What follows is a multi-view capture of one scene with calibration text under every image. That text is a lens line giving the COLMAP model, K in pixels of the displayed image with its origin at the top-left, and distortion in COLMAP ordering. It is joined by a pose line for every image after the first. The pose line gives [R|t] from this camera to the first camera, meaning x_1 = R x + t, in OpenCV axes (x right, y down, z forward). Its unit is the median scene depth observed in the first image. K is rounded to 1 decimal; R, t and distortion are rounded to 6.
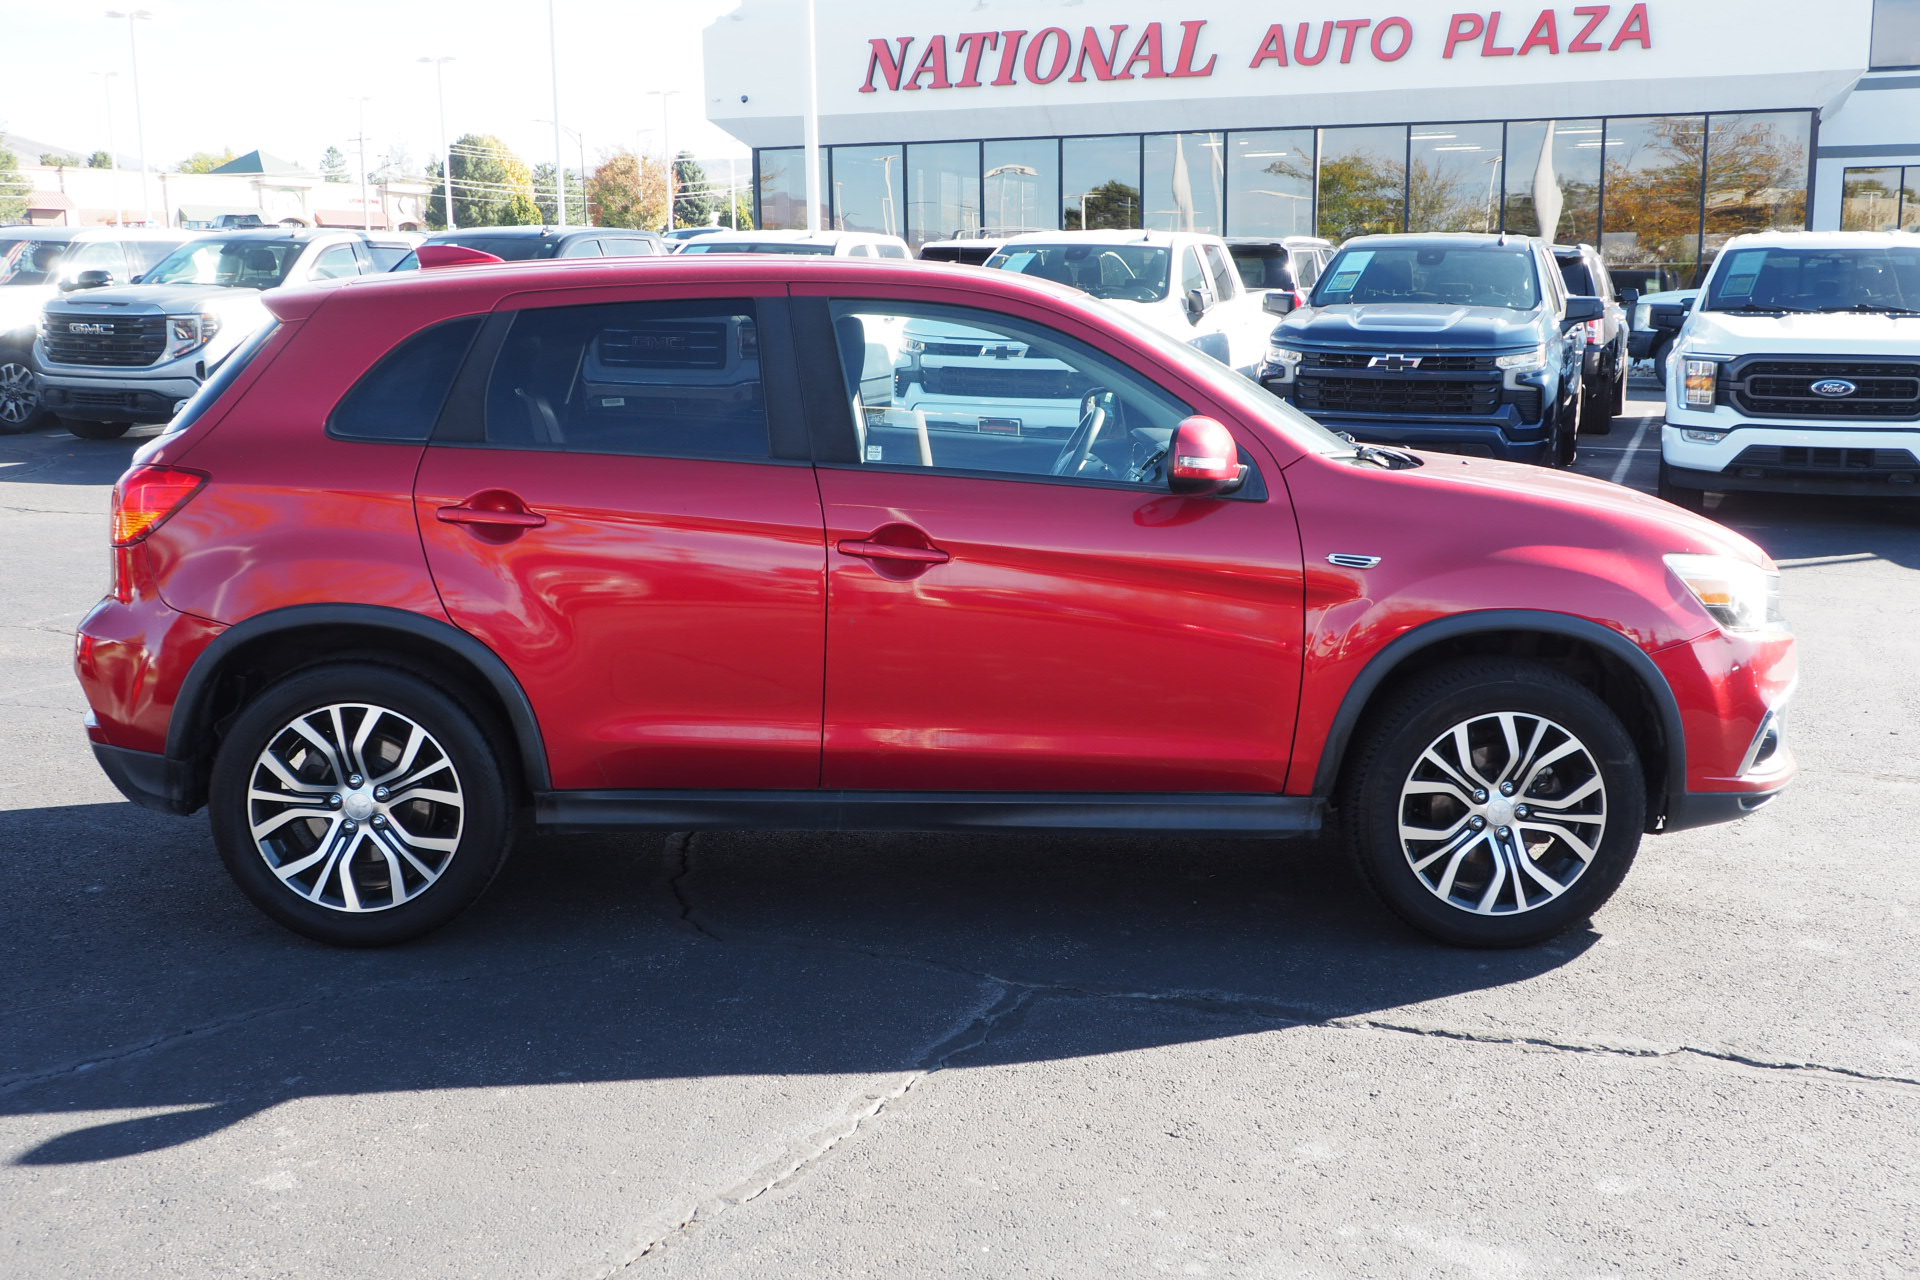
lens RADIAL K [[1994.9, 0, 962.5], [0, 1994.9, 629.4], [0, 0, 1]] dist [0.018247, 0.000000]
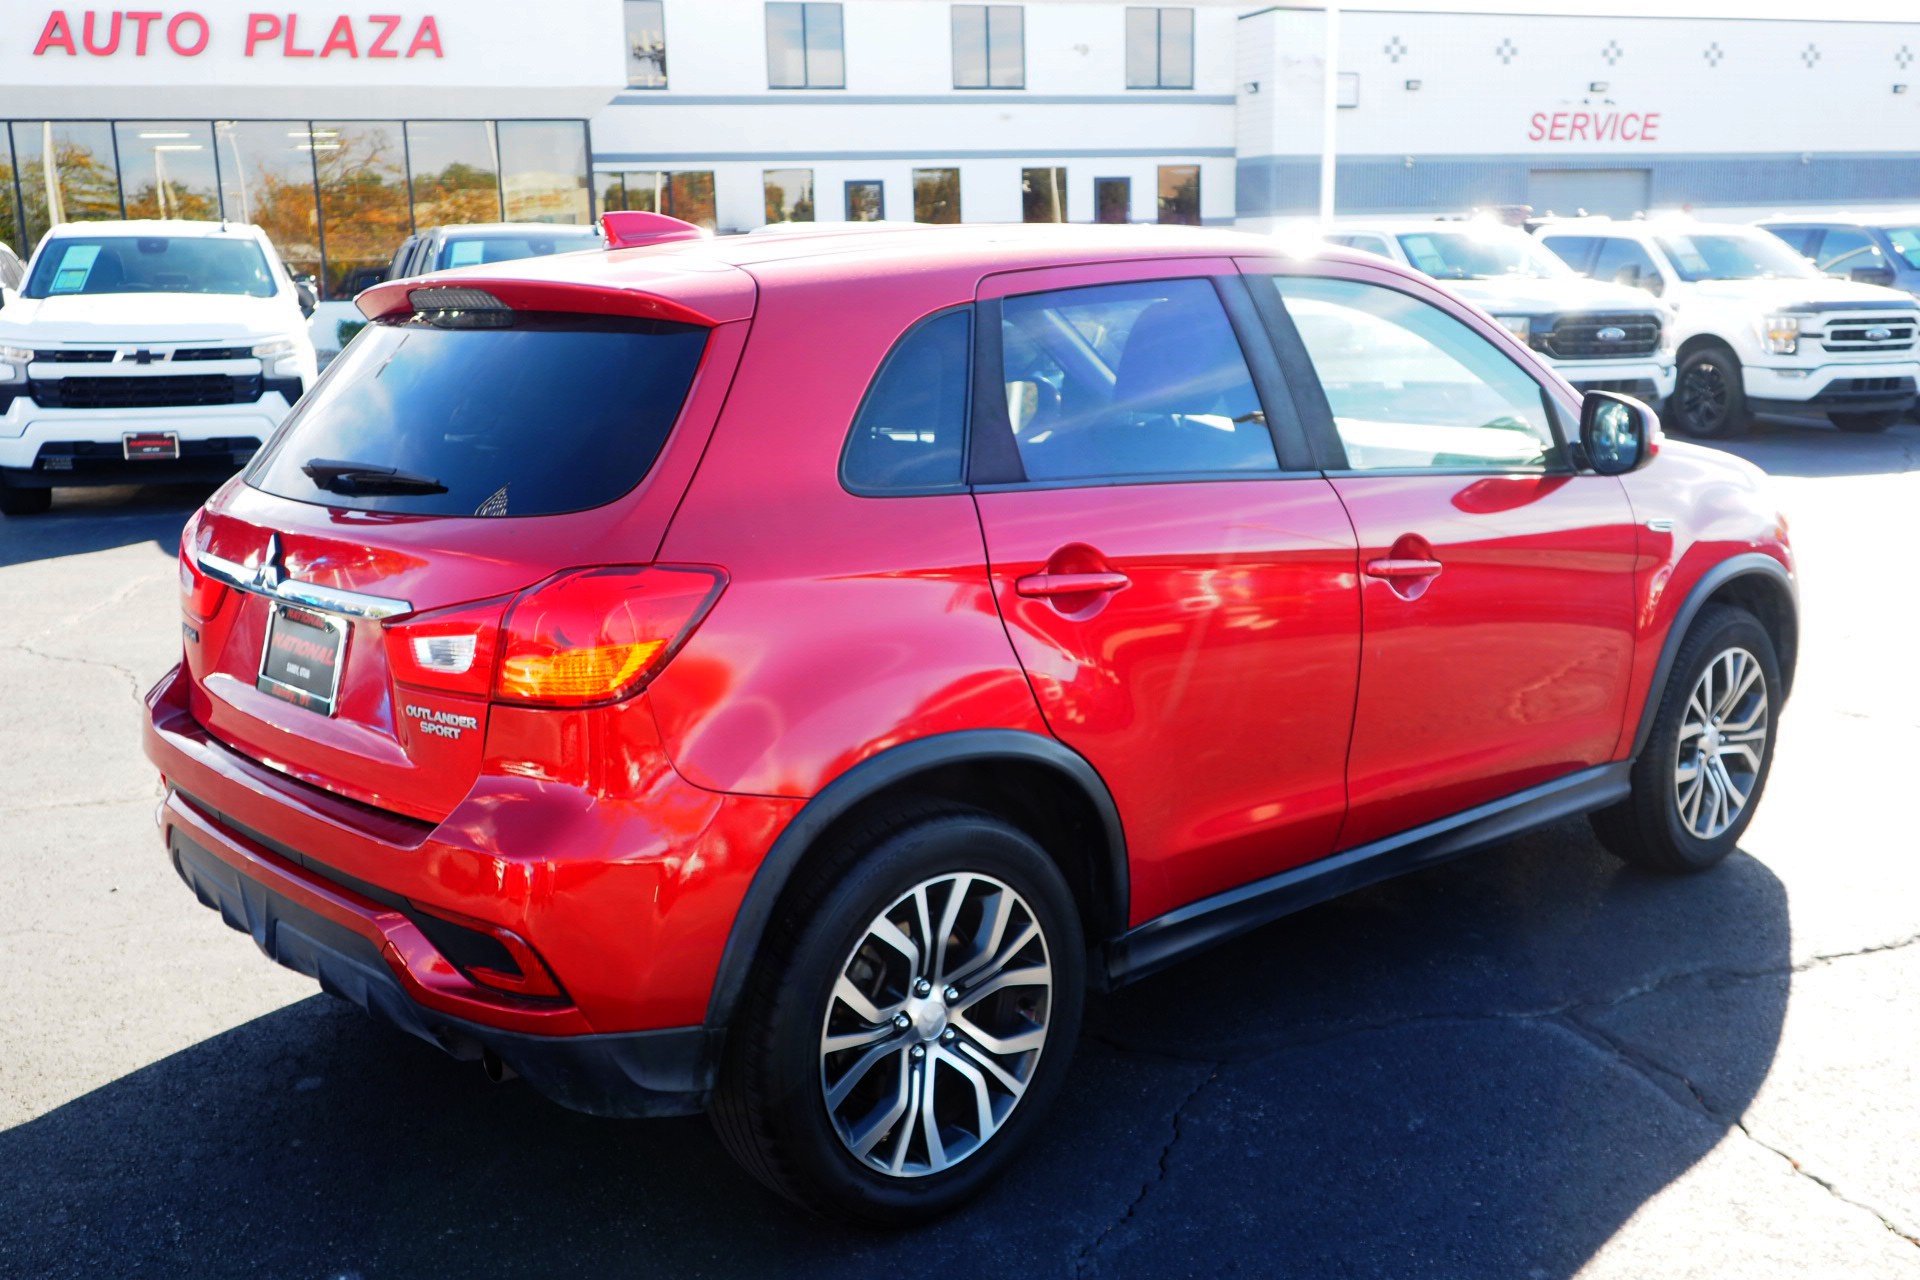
lens RADIAL K [[1779.4, 0, 959.5], [0, 1779.4, 652.6], [0, 0, 1]] dist [0.009520, 0.000000]
pose [[0.779262, -0.150582, 0.608338, -0.630887], [0.128508, 0.988471, 0.080061, -0.082362], [-0.613381, 0.015788, 0.789630, 0.493994]]
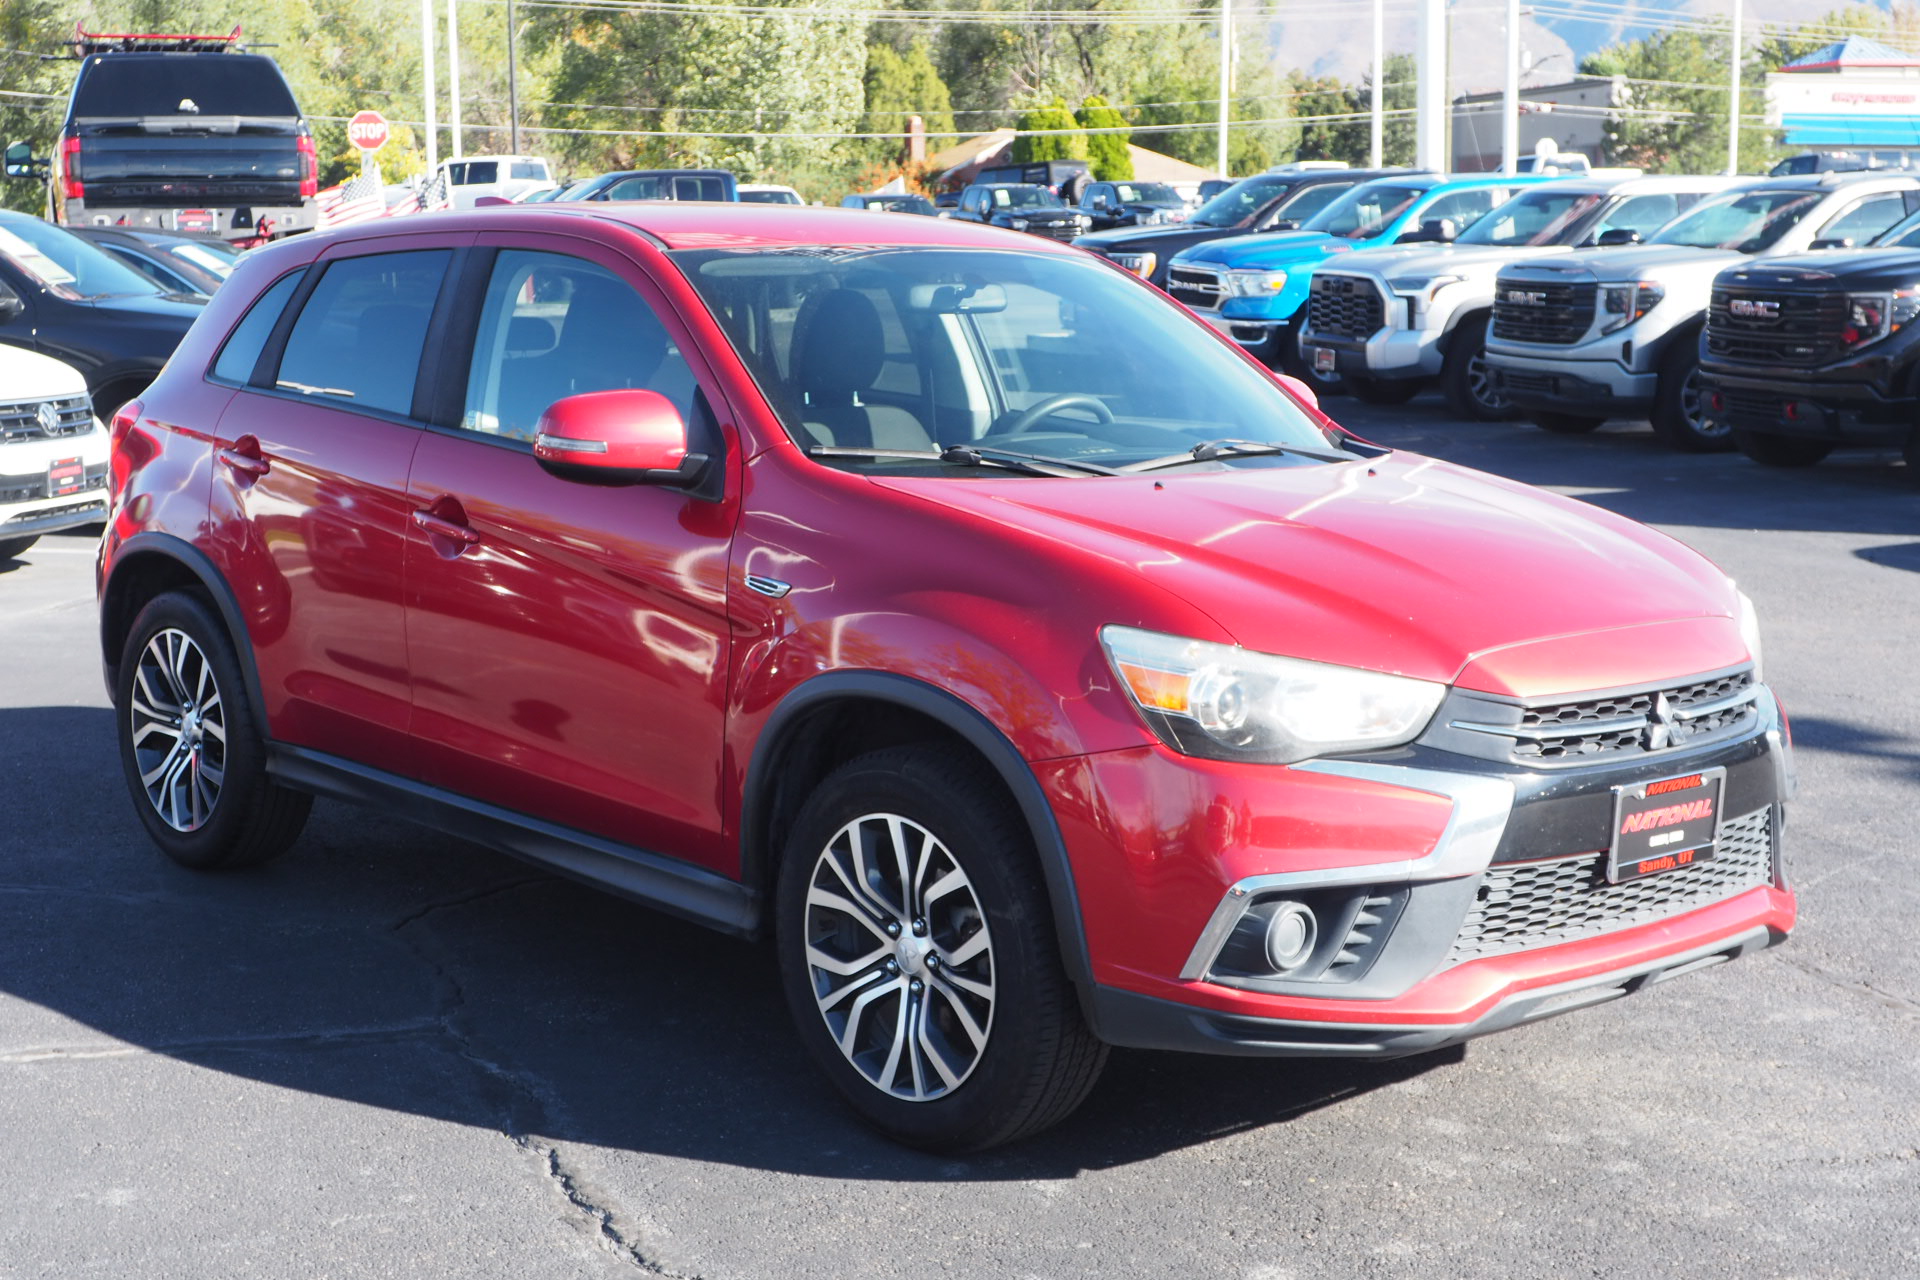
lens RADIAL K [[2725.4, 0, 961.8], [0, 2725.4, 647.7], [0, 0, 1]] dist [0.023727, 0.000000]
pose [[0.631523, 0.109550, -0.767579, 1.021170], [-0.129623, 0.990953, 0.034784, -0.054847], [0.764446, 0.077529, 0.640010, 0.378906]]
